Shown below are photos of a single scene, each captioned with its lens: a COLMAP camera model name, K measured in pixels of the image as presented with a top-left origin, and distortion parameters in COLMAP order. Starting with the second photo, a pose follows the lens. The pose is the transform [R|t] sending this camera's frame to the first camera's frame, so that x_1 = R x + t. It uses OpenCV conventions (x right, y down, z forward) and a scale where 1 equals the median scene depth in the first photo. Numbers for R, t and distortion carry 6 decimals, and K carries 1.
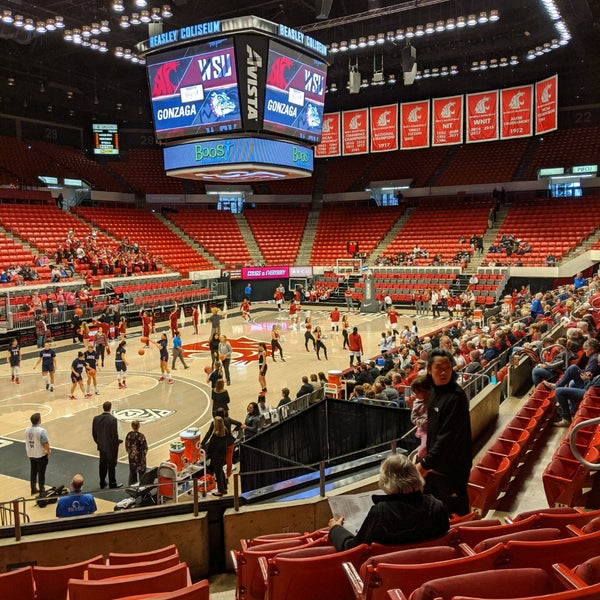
lens RADIAL K [[645.2, 0, 301.2], [0, 645.2, 304.7], [0, 0, 1]] dist [0.036082, 0.000000]
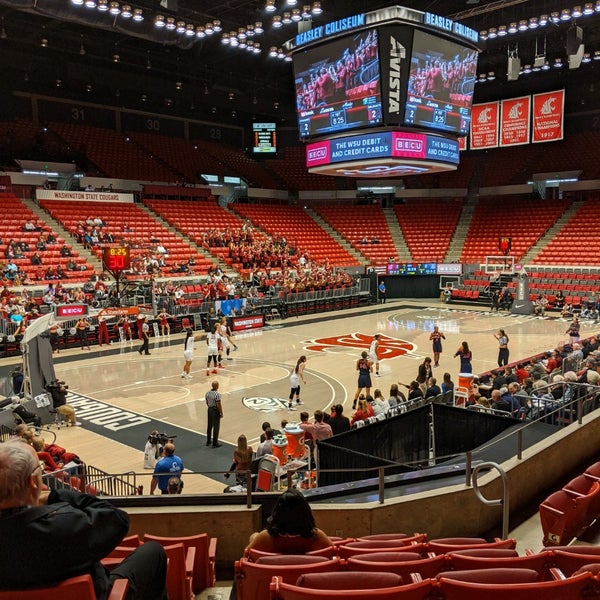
lens RADIAL K [[645.2, 0, 298.1], [0, 645.2, 313.6], [0, 0, 1]] dist [0.036082, 0.000000]
pose [[0.969990, 0.038742, -0.240039, 0.019398], [-0.033937, 0.999133, 0.024123, -0.000717], [0.240765, -0.015253, 0.970463, 0.005449]]
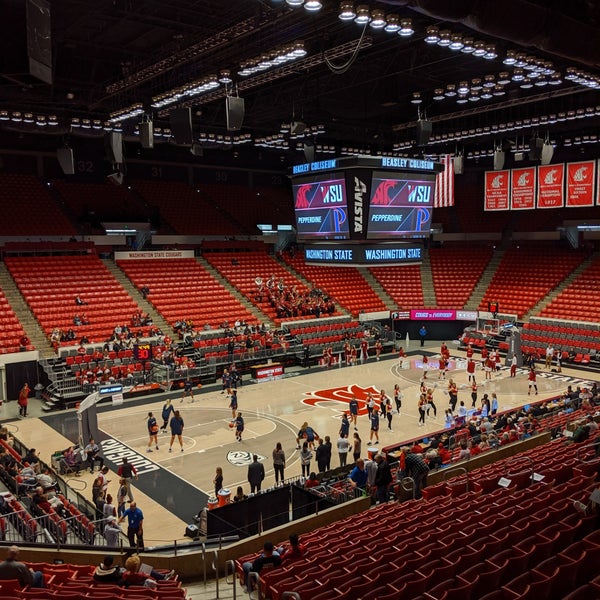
lens RADIAL K [[645.2, 0, 294.9], [0, 645.2, 298.8], [0, 0, 1]] dist [0.036082, 0.000000]
pose [[0.924743, 0.046473, -0.377745, 0.183172], [-0.047523, 0.998849, 0.006547, -0.094858], [0.377614, 0.011898, 0.925886, -0.144908]]
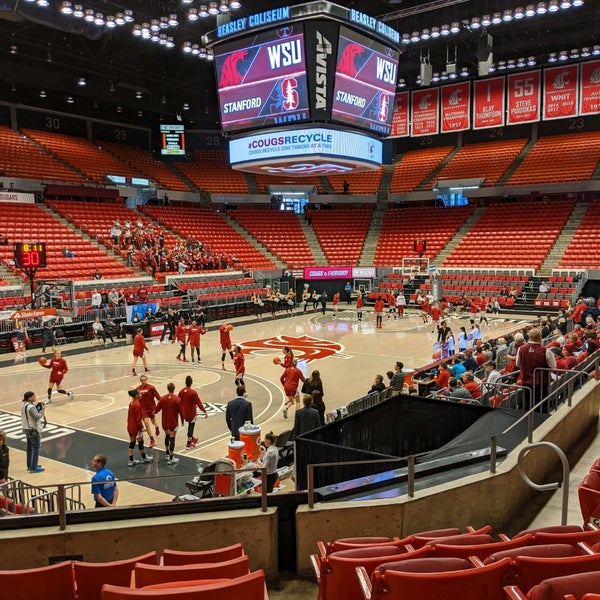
lens RADIAL K [[645.2, 0, 303.6], [0, 645.2, 315.5], [0, 0, 1]] dist [0.036082, 0.000000]
pose [[0.995838, 0.019425, -0.089048, -0.005190], [-0.018564, 0.999773, 0.010495, 0.007403], [0.089231, -0.008798, 0.995972, 0.020075]]
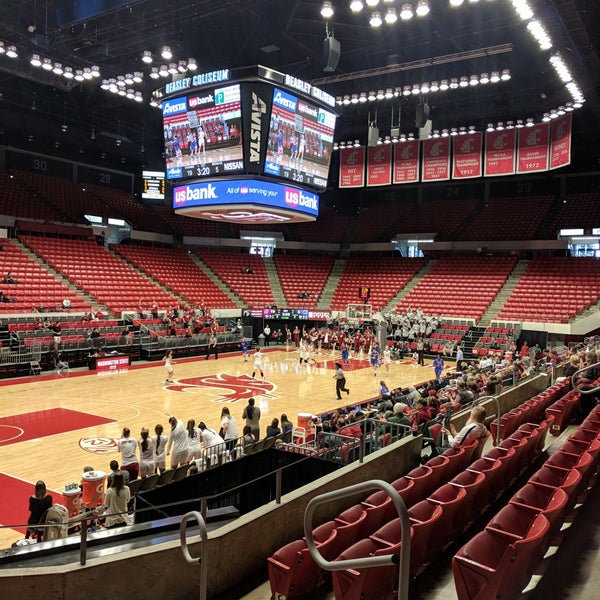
lens RADIAL K [[609.2, 0, 303.0], [0, 609.2, 299.2], [0, 0, 1]] dist [0.004519, 0.000000]
pose [[0.996272, 0.052837, -0.068191, 0.048738], [-0.058223, 0.995126, -0.079583, 0.002327], [0.063654, 0.083257, 0.994493, 0.035453]]
